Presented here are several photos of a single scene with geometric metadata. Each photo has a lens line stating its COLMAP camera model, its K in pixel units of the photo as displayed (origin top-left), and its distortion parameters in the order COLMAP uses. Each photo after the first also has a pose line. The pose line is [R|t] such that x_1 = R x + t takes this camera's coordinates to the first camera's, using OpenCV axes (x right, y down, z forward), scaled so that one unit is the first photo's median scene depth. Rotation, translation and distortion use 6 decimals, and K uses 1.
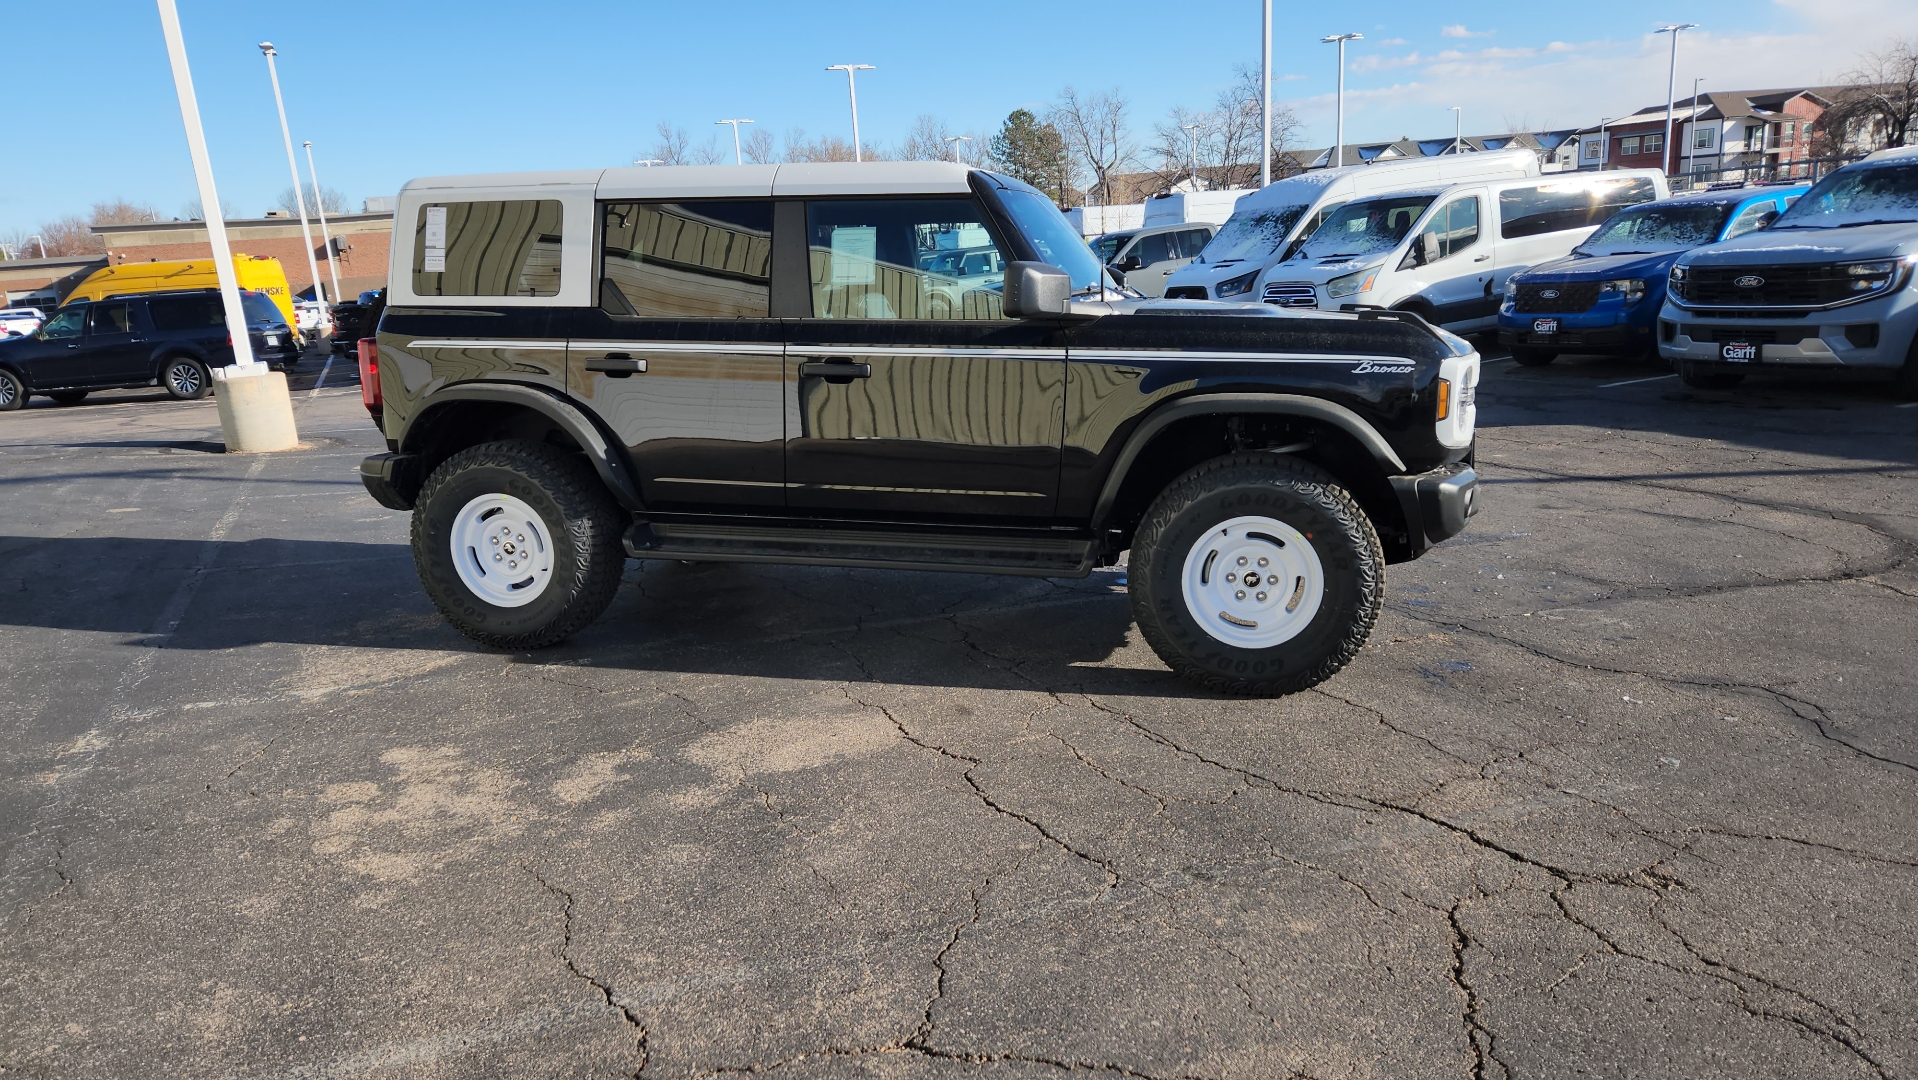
lens RADIAL K [[1276.8, 0, 919.8], [0, 1276.8, 569.1], [0, 0, 1]] dist [0.076051, -0.058195]
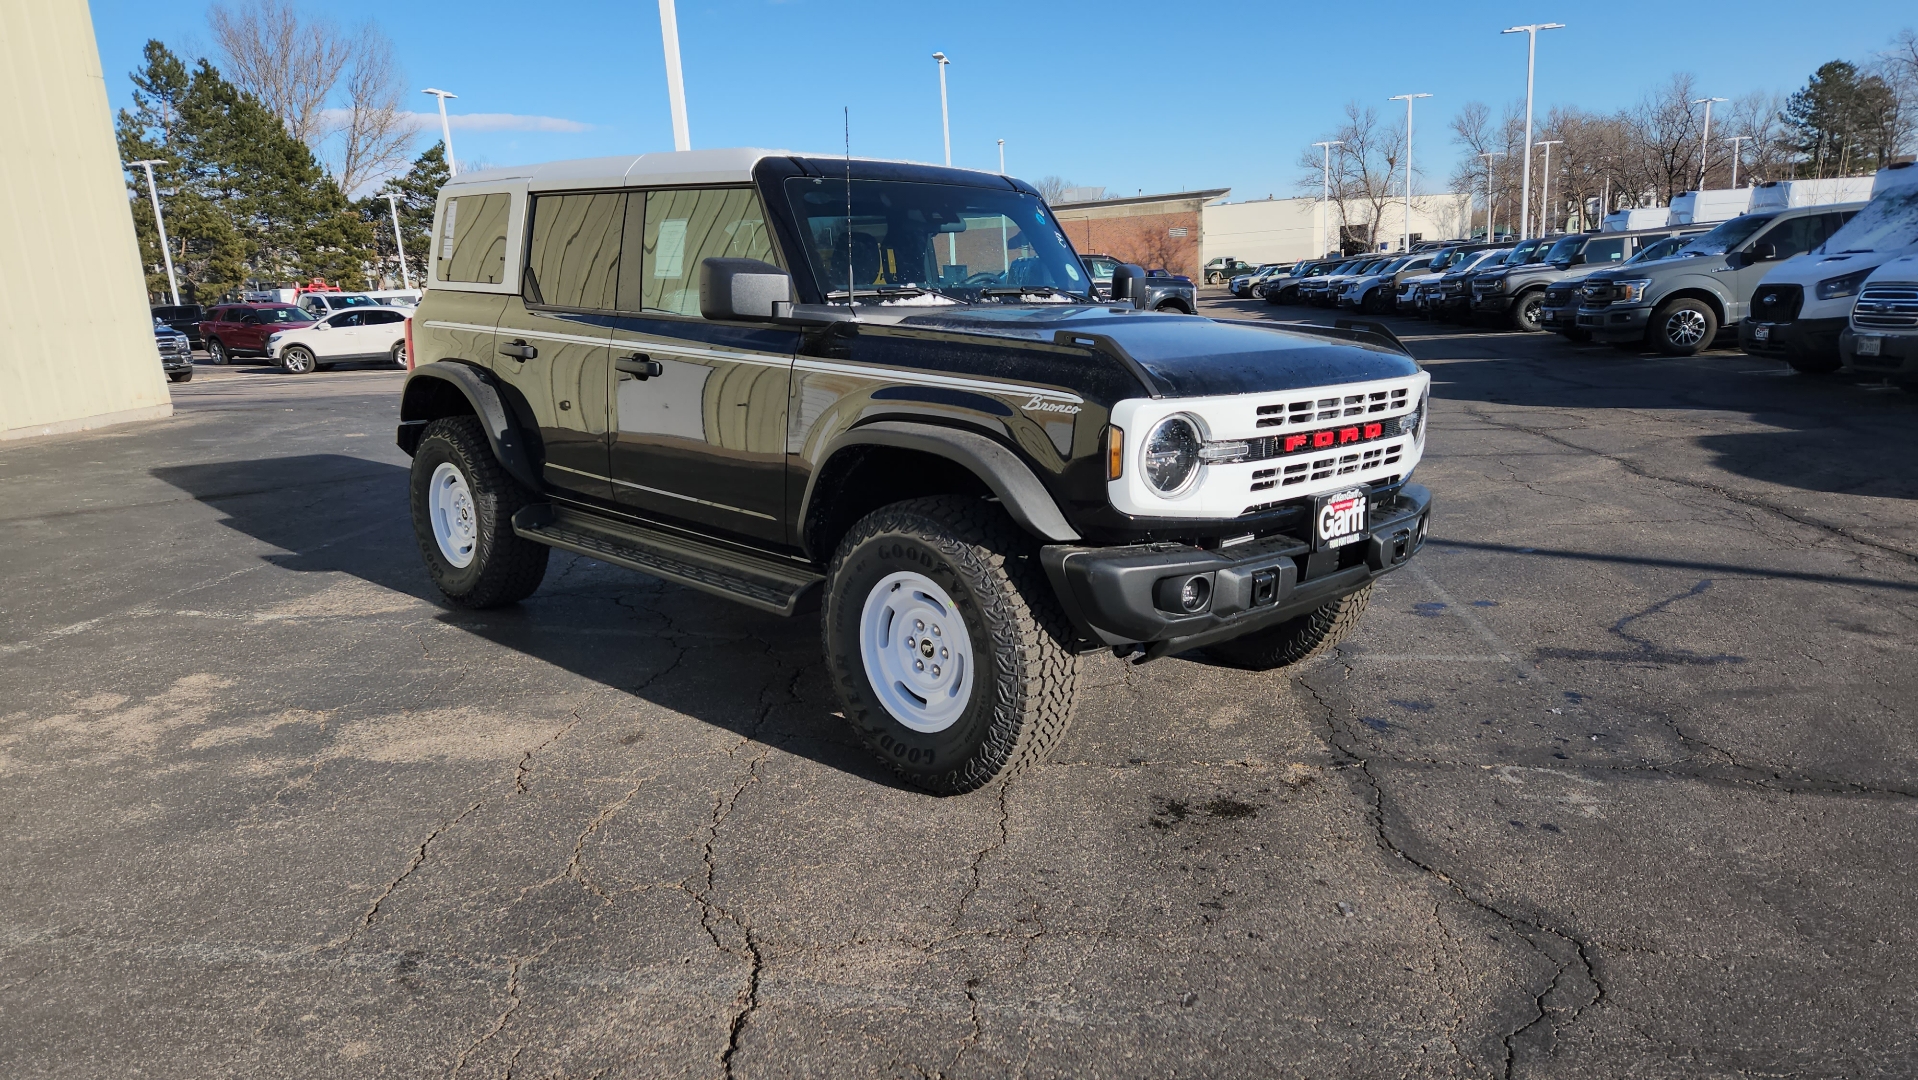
lens RADIAL K [[1276.8, 0, 928.3], [0, 1276.8, 559.9], [0, 0, 1]] dist [0.076051, -0.058195]
pose [[0.865233, 0.127852, -0.484794, 0.573862], [-0.125871, 0.991364, 0.036798, -0.069584], [0.485312, 0.029182, 0.873854, 0.246638]]
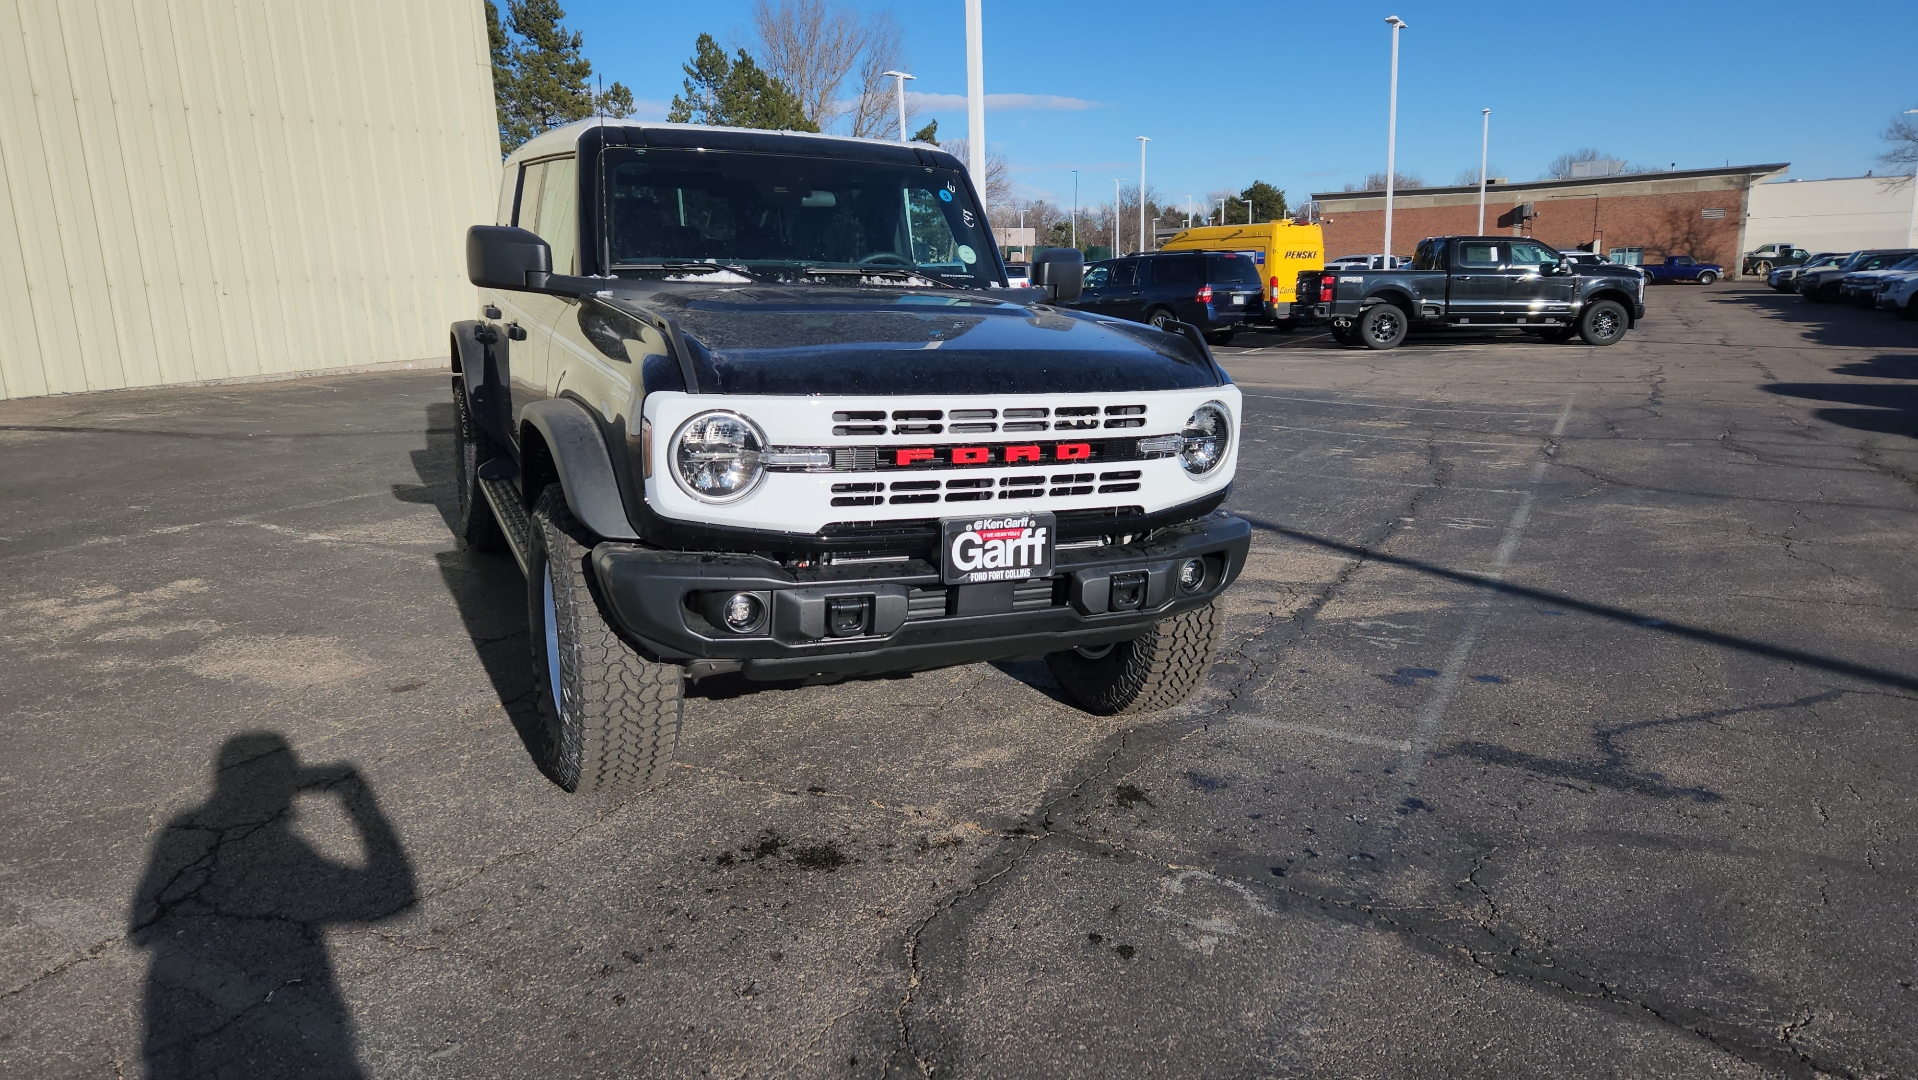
lens RADIAL K [[1276.8, 0, 934.4], [0, 1276.8, 543.5], [0, 0, 1]] dist [0.076051, -0.058195]
pose [[0.631402, 0.213444, -0.745502, 0.863669], [-0.209462, 0.972581, 0.101056, -0.154234], [0.746631, 0.092347, 0.658797, 0.560716]]
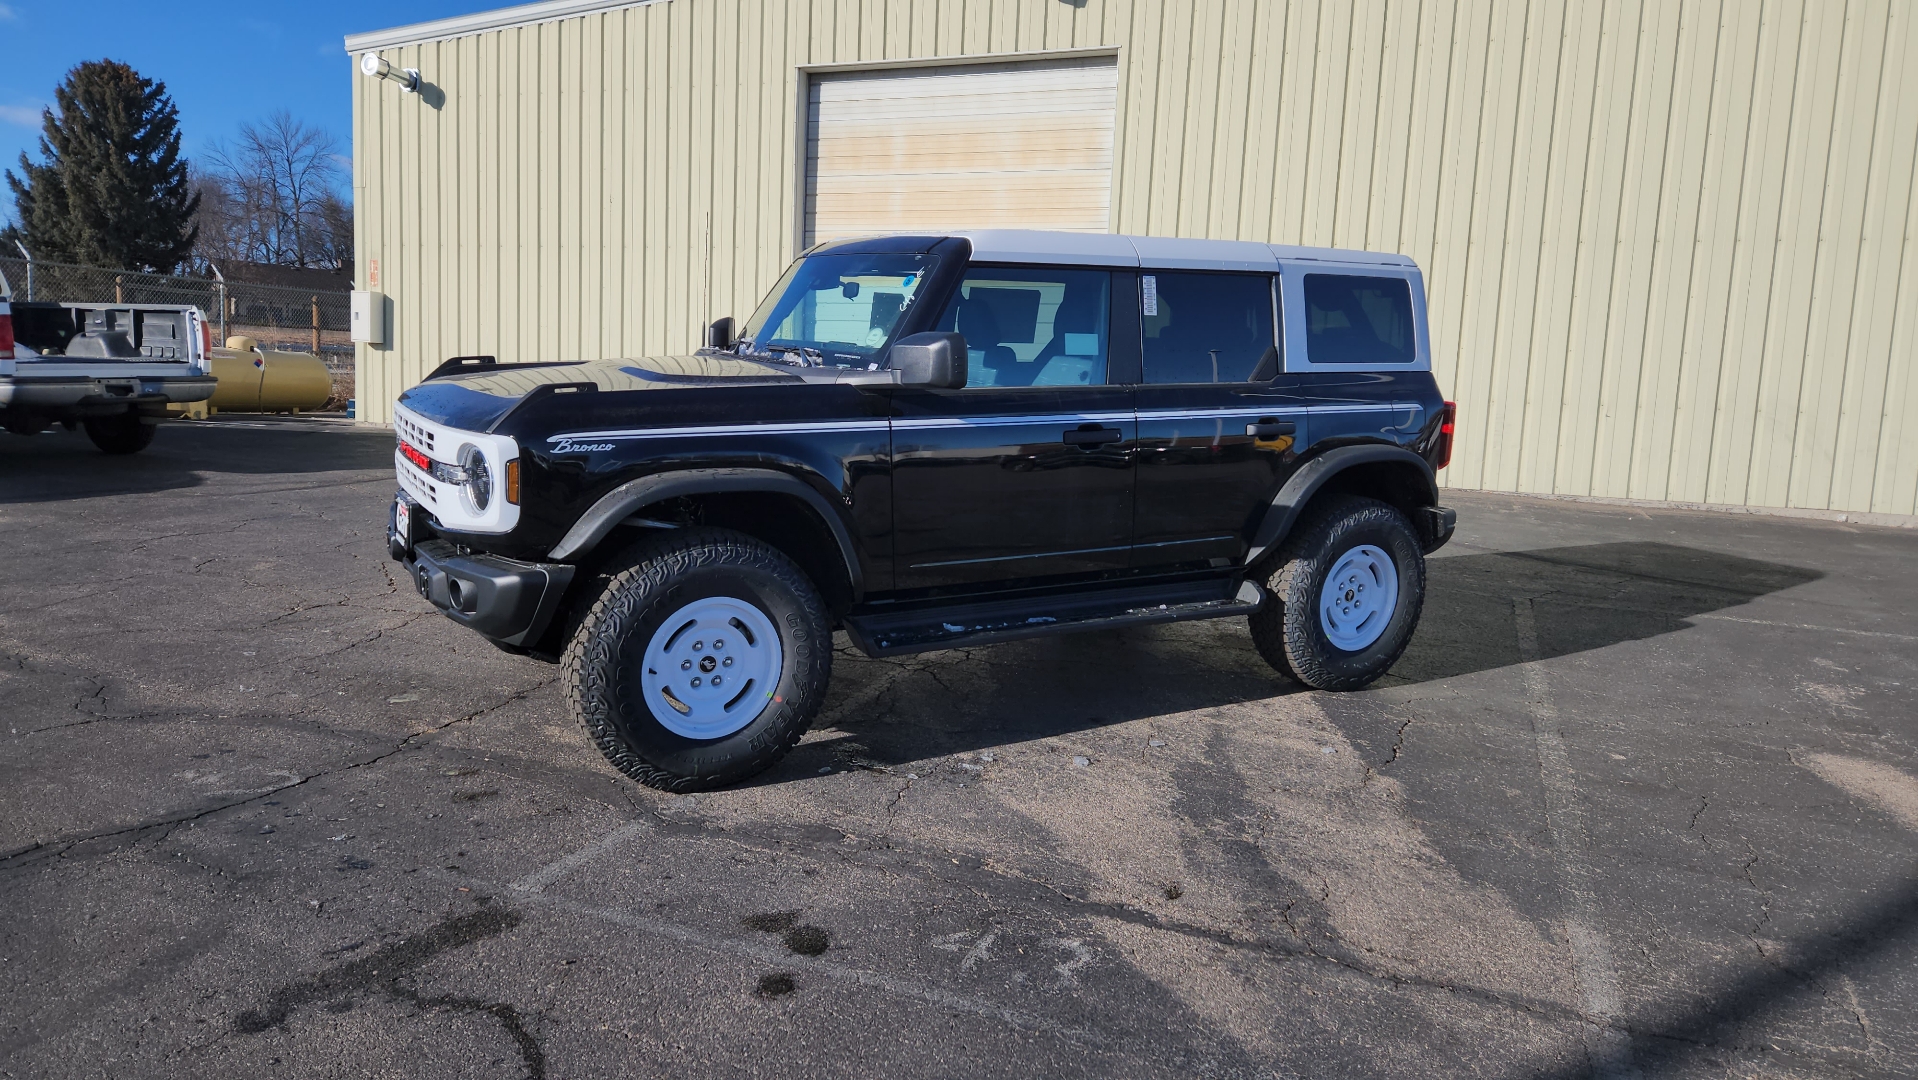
lens RADIAL K [[1267.3, 0, 927.9], [0, 1267.3, 532.8], [0, 0, 1]] dist [0.071141, -0.046309]
pose [[-0.704634, 0.113046, -0.700508, 0.781825], [-0.177645, 0.927684, 0.328398, -0.438465], [0.686974, 0.355842, -0.633595, 1.796224]]
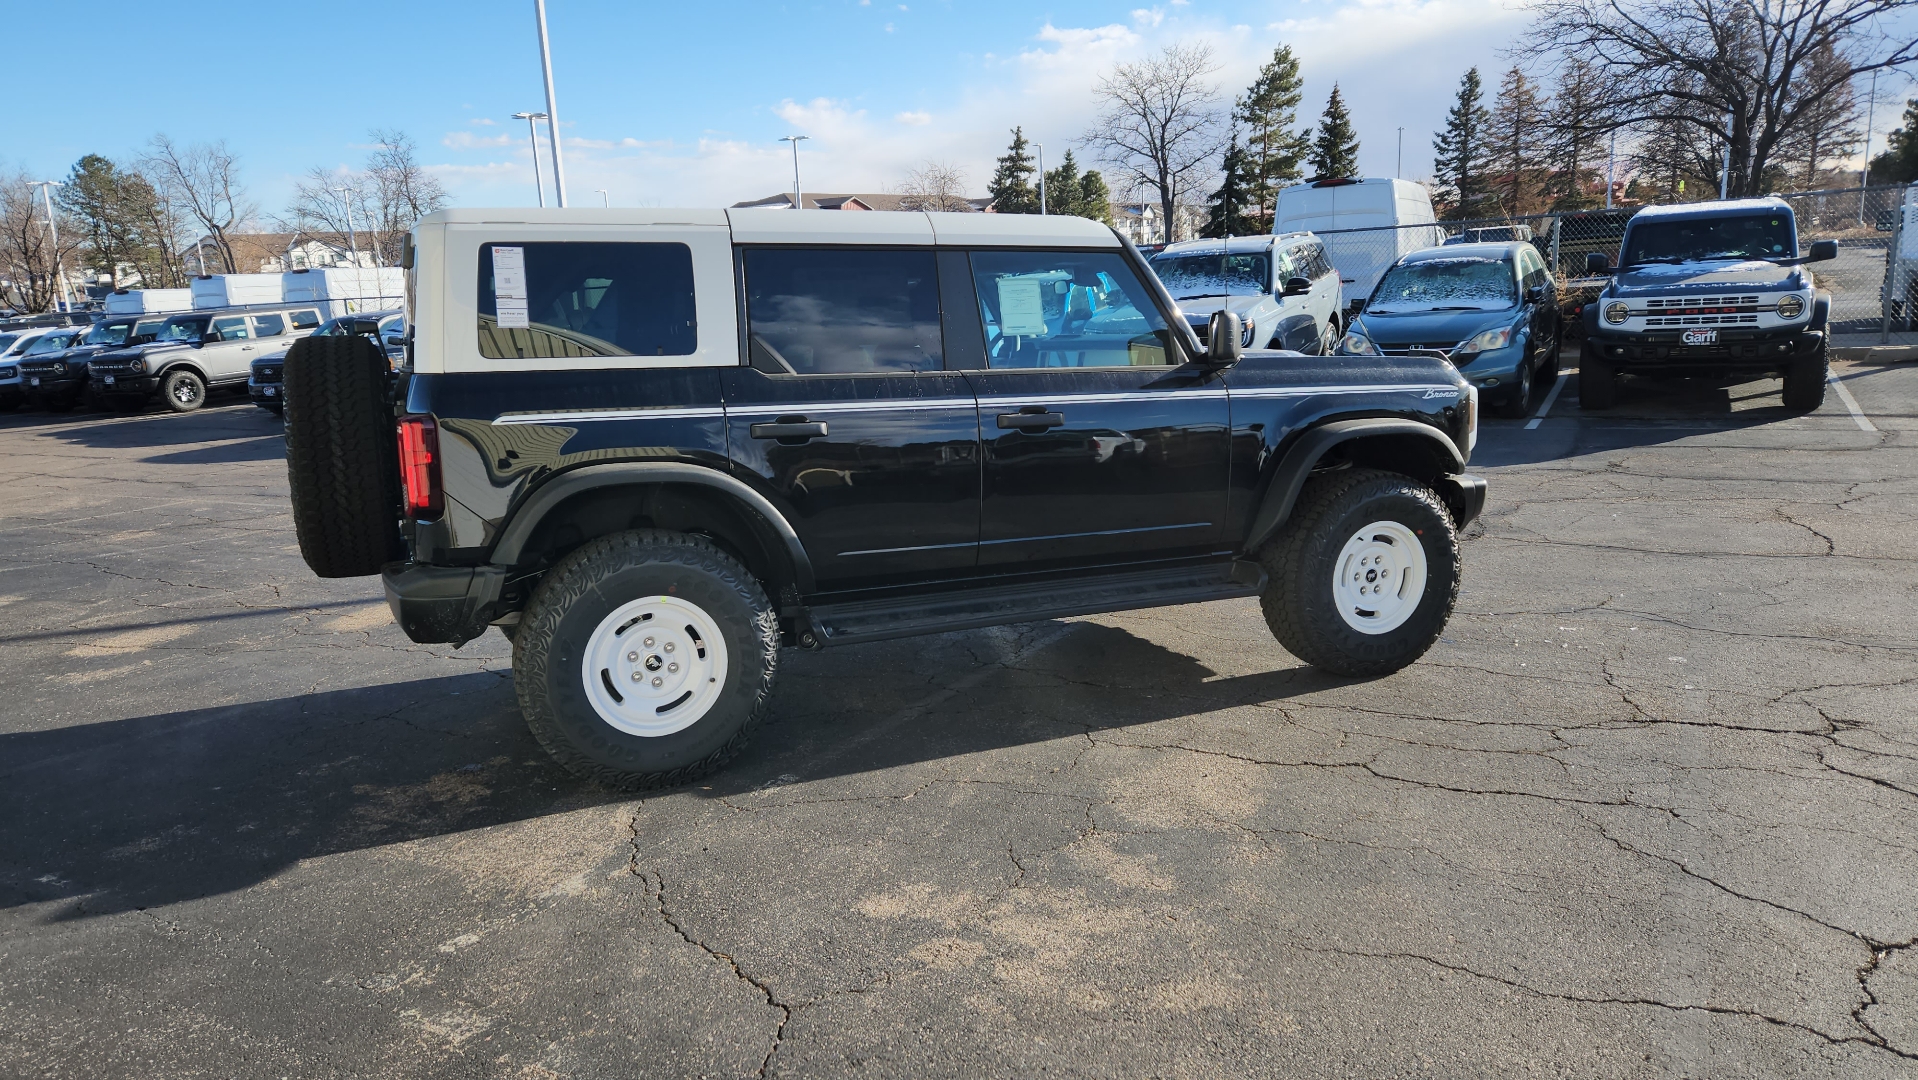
lens RADIAL K [[1280.2, 0, 923.7], [0, 1280.2, 548.1], [0, 0, 1]] dist [0.066959, -0.044050]
pose [[0.796423, -0.108032, 0.595012, -0.680390], [0.148060, 0.988803, -0.018648, -0.049260], [-0.586335, 0.102949, 0.803500, 0.251920]]
